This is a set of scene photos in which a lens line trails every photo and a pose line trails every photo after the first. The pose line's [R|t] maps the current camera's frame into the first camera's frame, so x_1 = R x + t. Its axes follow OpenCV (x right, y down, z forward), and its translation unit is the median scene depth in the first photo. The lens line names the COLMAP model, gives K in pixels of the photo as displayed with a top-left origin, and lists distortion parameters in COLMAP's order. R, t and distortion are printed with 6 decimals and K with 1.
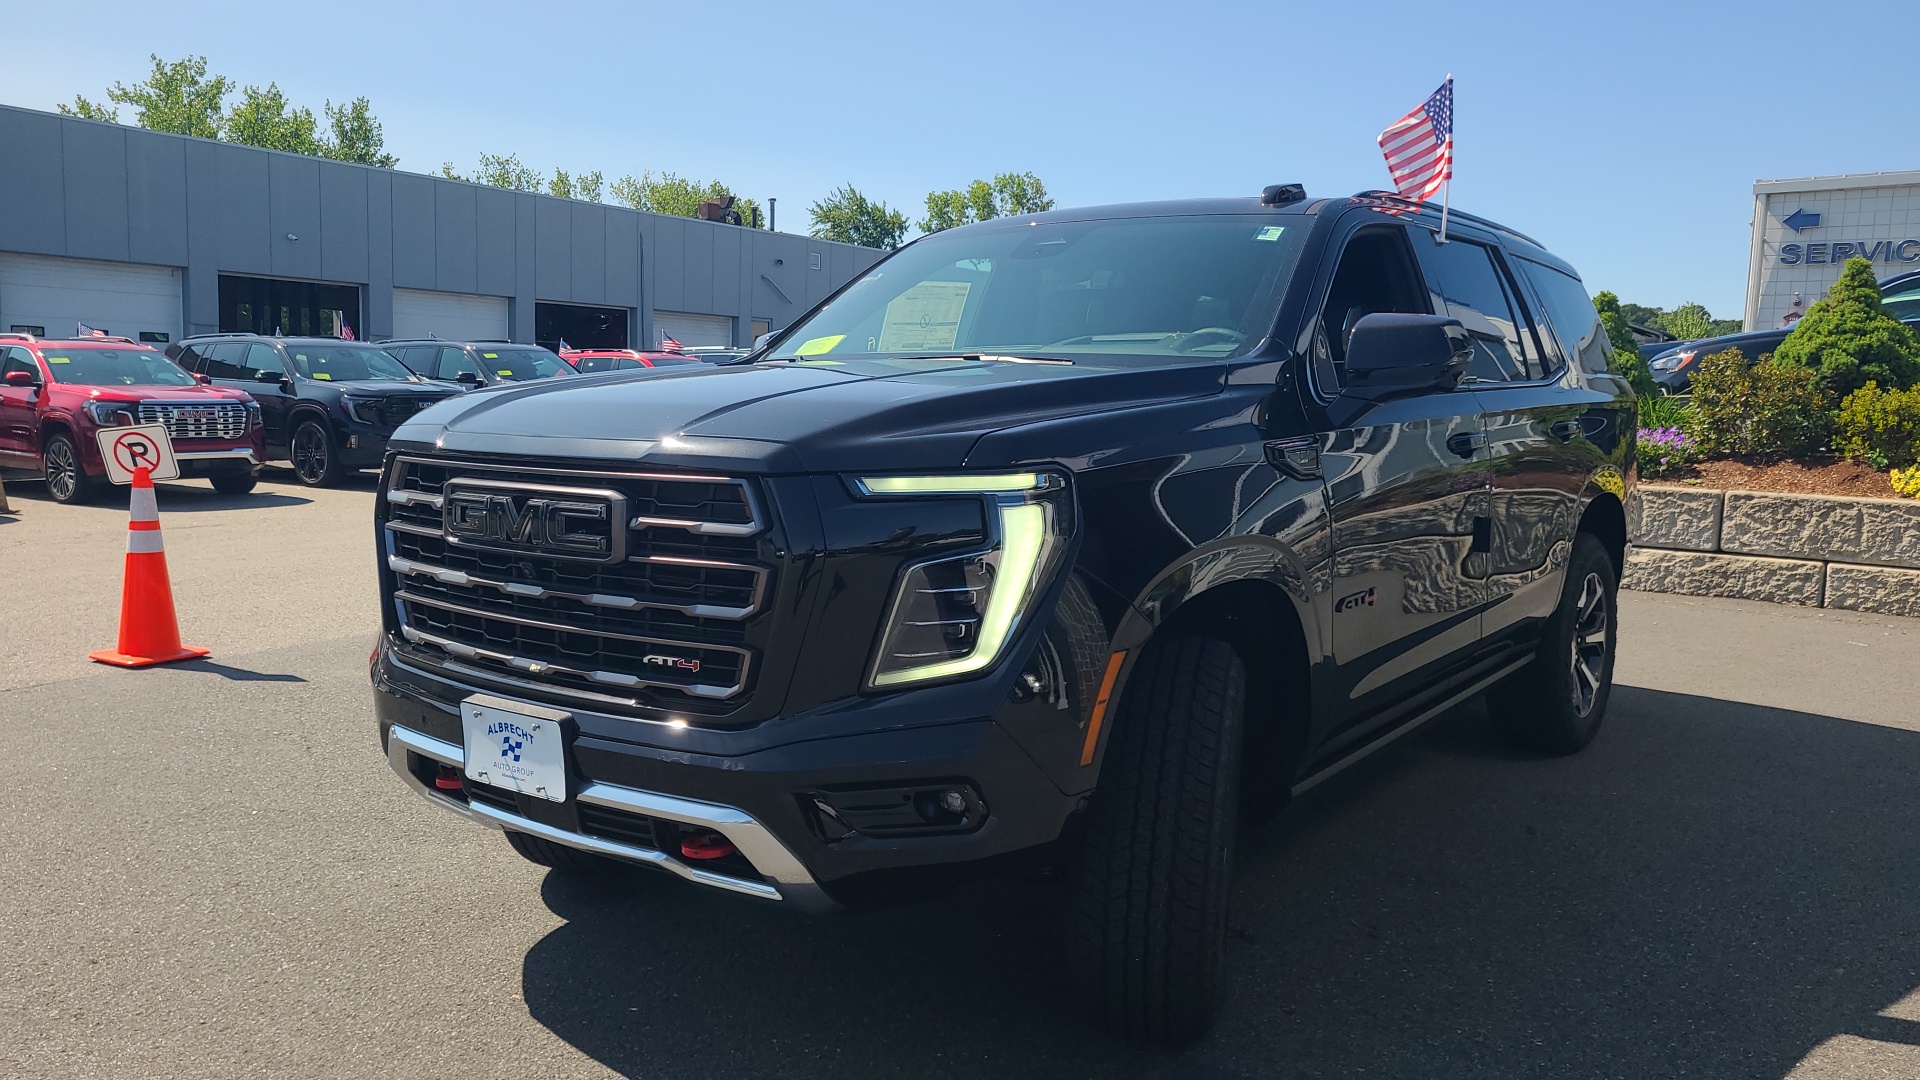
lens RADIAL K [[1432.6, 0, 960.0], [0, 1432.6, 540.0], [0, 0, 1]] dist [0.047488, 0.003452]
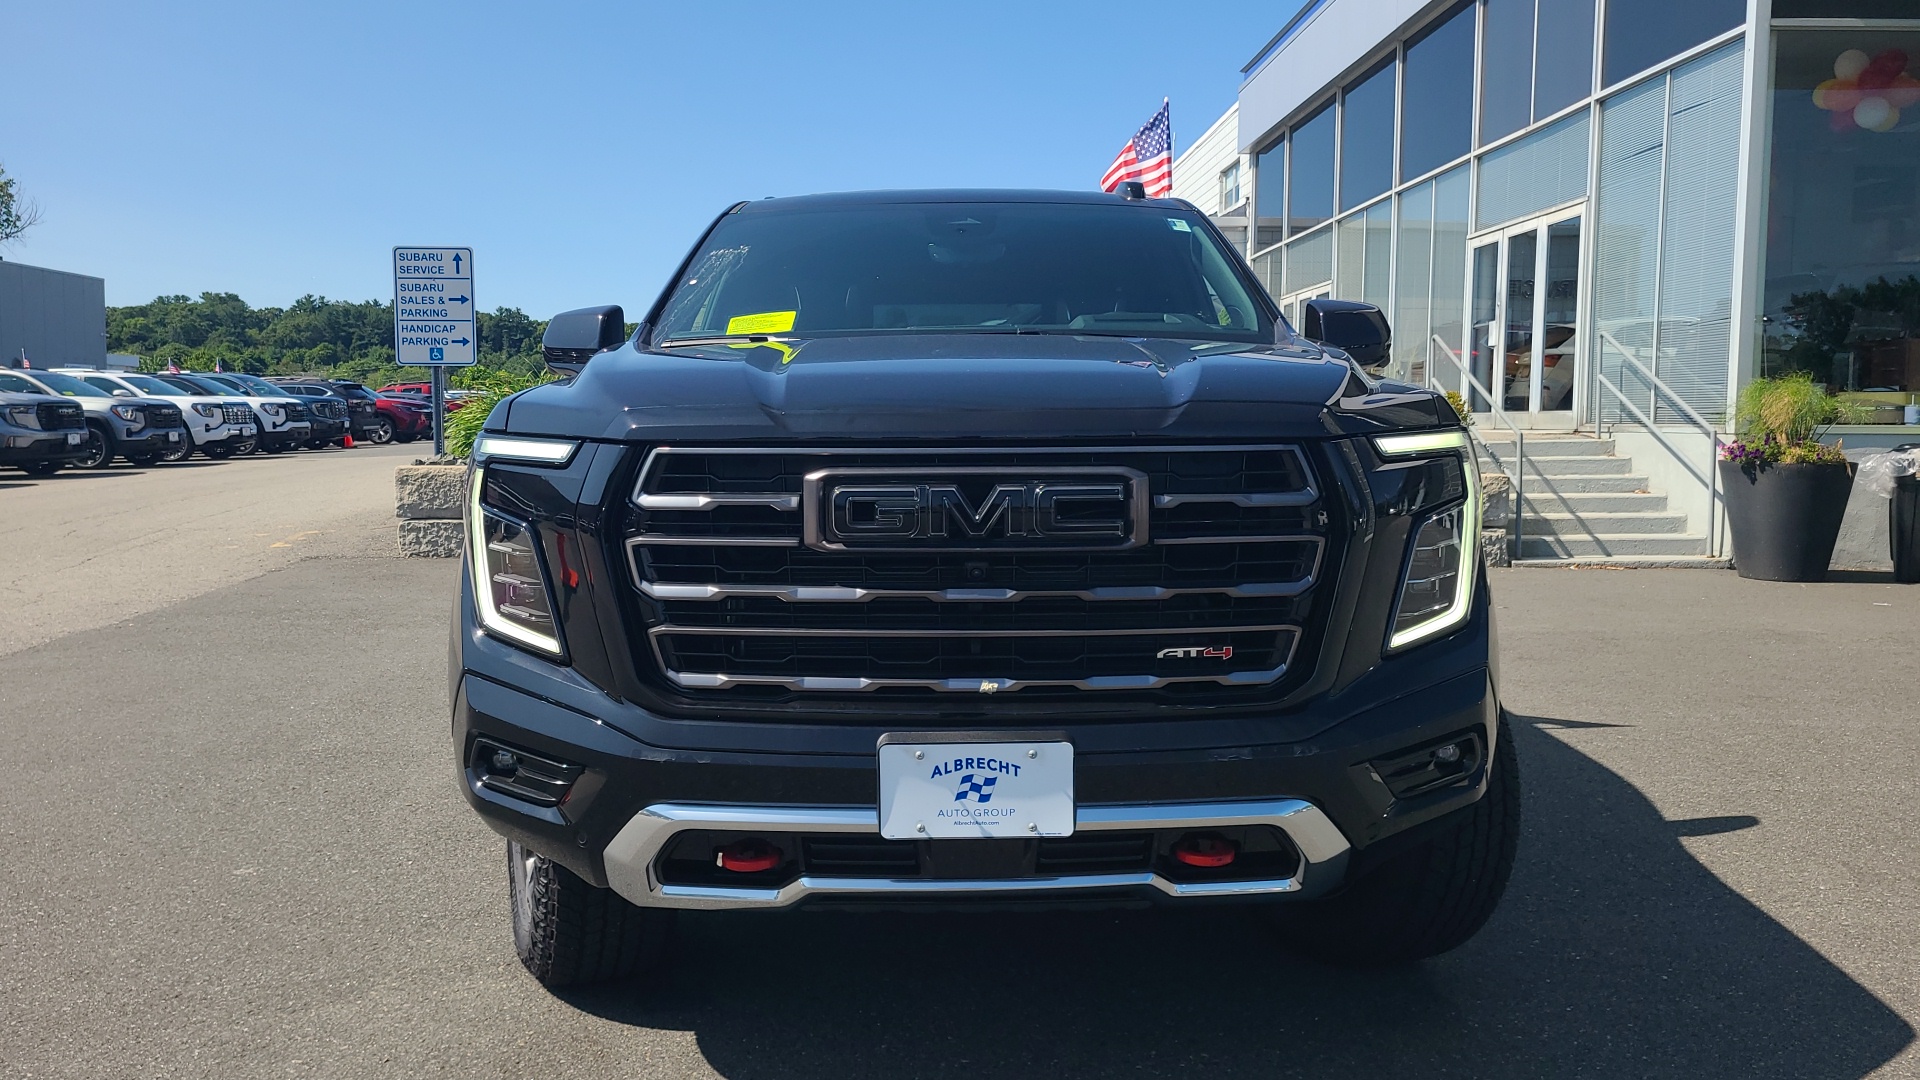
lens RADIAL K [[1460.4, 0, 953.5], [0, 1460.4, 533.2], [0, 0, 1]] dist [0.041805, -0.002171]
pose [[0.802903, -0.070950, 0.591872, -0.811759], [0.080863, 0.996677, 0.009781, -0.010784], [-0.590599, 0.040007, 0.805973, 0.323667]]
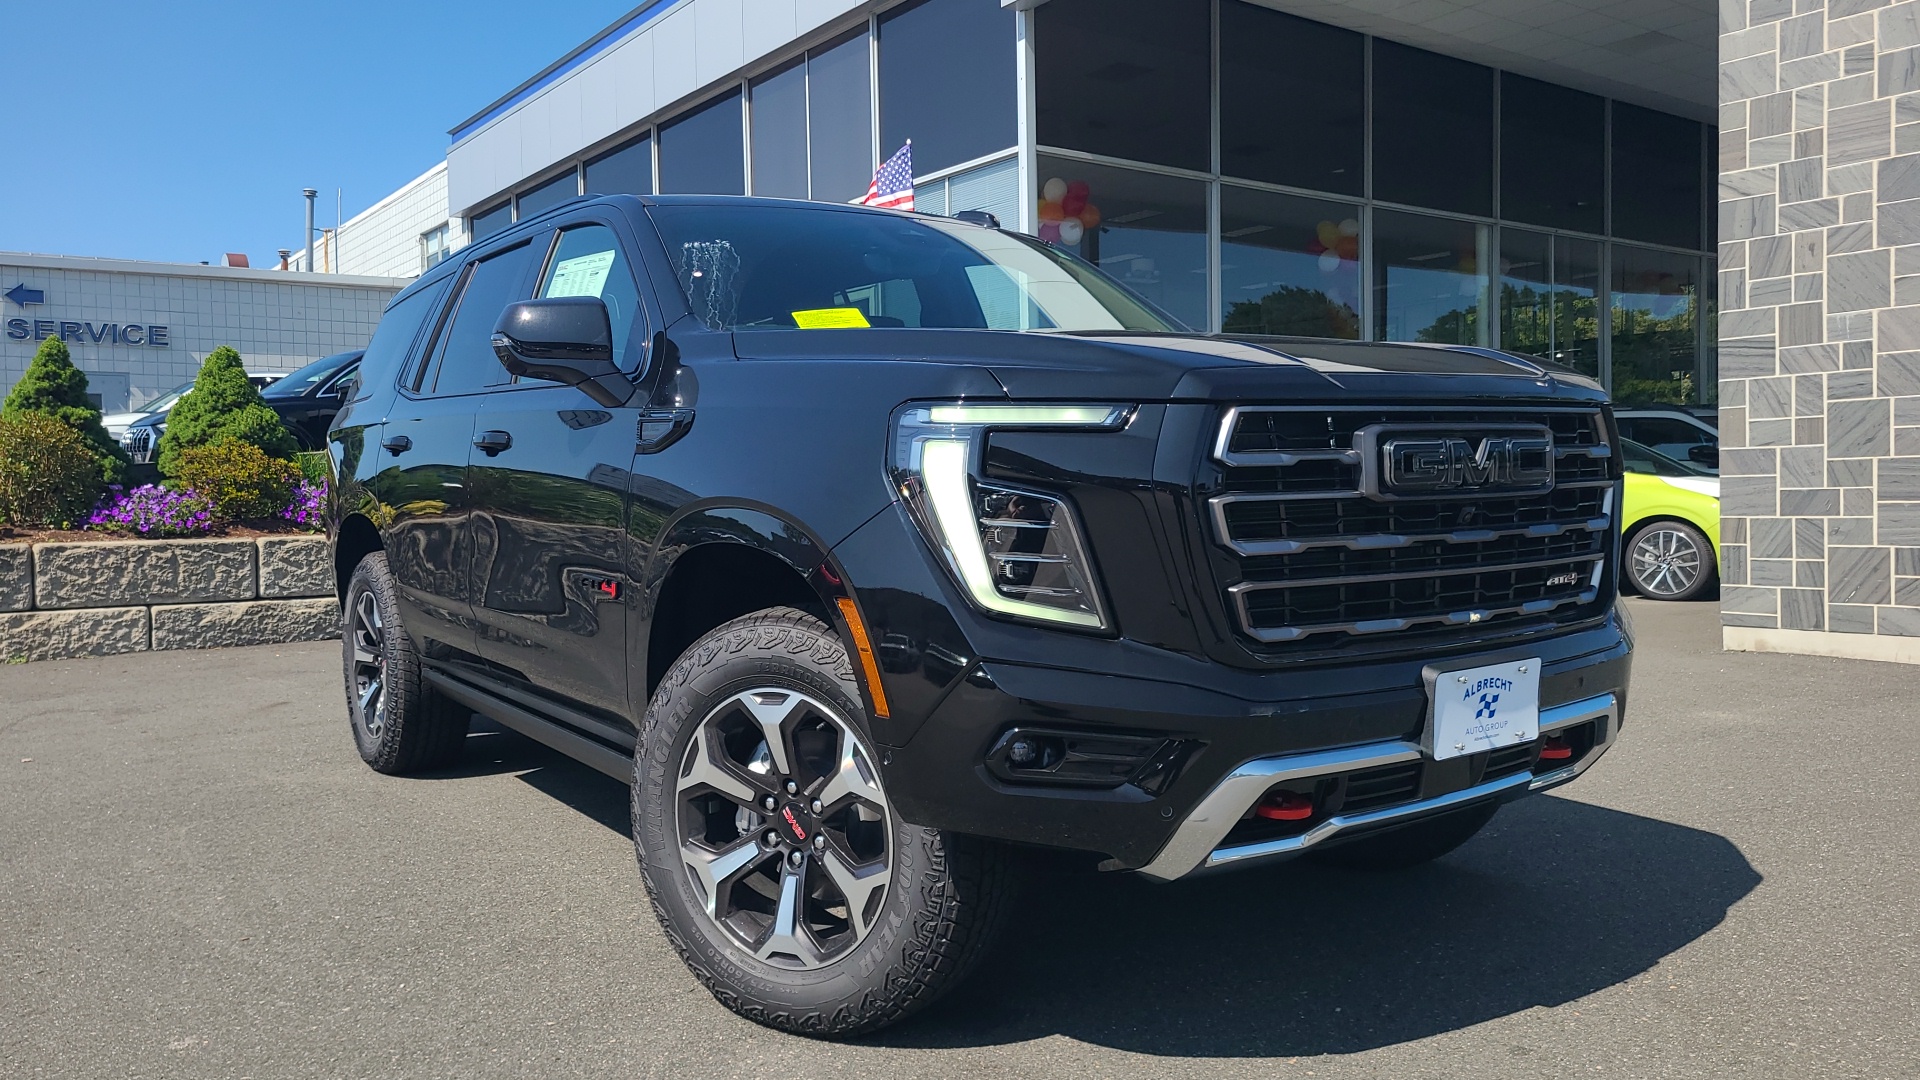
lens RADIAL K [[1444.1, 0, 960.7], [0, 1444.1, 550.5], [0, 0, 1]] dist [0.011353, 0.005718]
pose [[0.307254, -0.074504, 0.948707, -1.308896], [0.129697, 0.990907, 0.035814, -0.034082], [-0.942748, 0.112041, 0.314123, 1.018757]]
